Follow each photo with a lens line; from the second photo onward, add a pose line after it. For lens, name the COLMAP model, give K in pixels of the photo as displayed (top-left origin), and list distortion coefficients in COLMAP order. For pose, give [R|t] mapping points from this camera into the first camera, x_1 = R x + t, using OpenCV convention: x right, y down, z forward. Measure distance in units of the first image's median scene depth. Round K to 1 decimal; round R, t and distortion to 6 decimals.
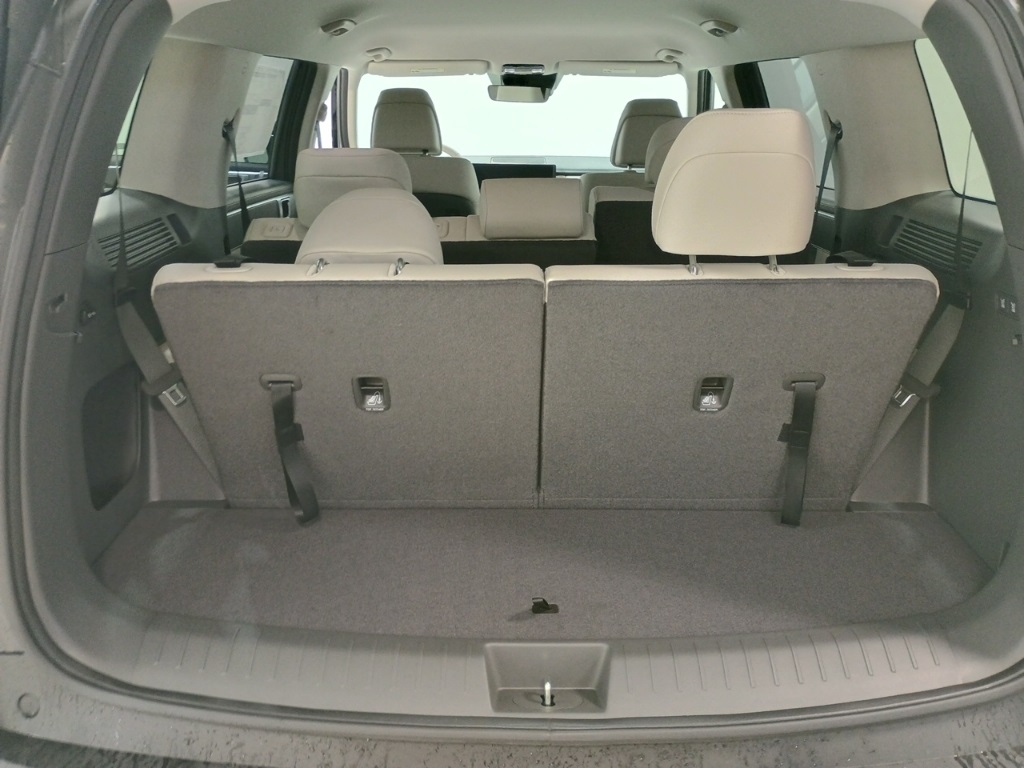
lens RADIAL K [[853.8, 0, 512.3], [0, 853.8, 380.2], [0, 0, 1]] dist [0.013697, 0.001027]
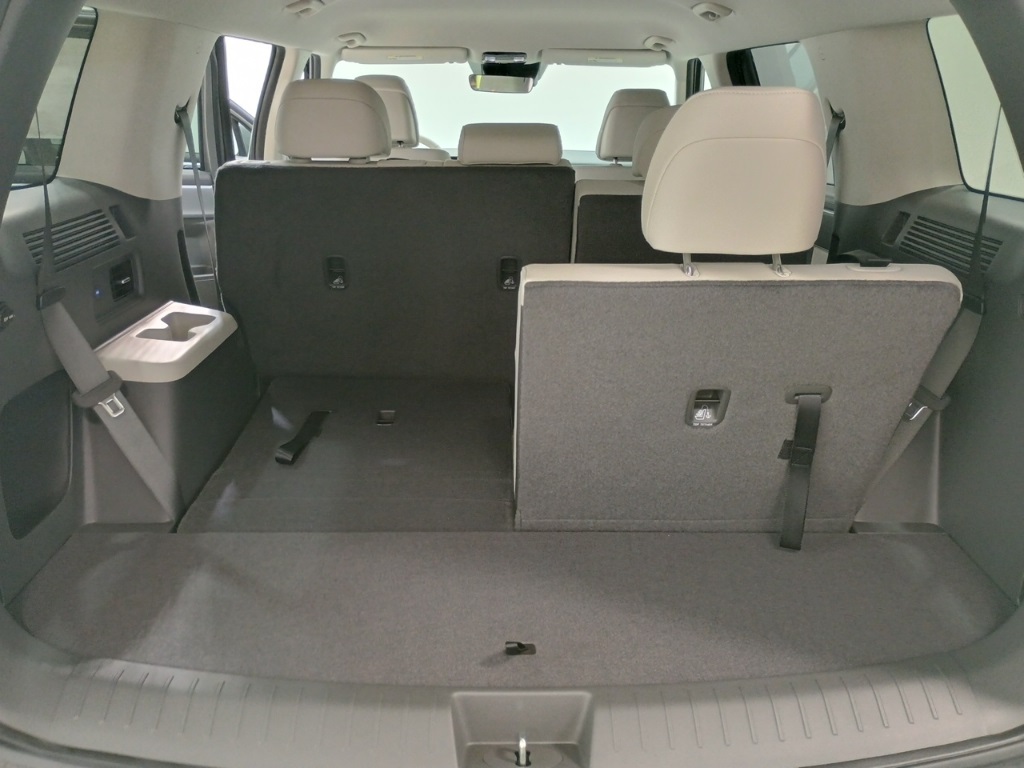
lens RADIAL K [[853.5, 0, 522.4], [0, 853.5, 384.3], [0, 0, 1]] dist [0.021786, -0.010173]
pose [[0.999609, 0.000465, 0.027974, 0.013496], [-0.000657, 0.999976, 0.006871, -0.014052], [-0.027970, -0.006887, 0.999585, 0.100270]]
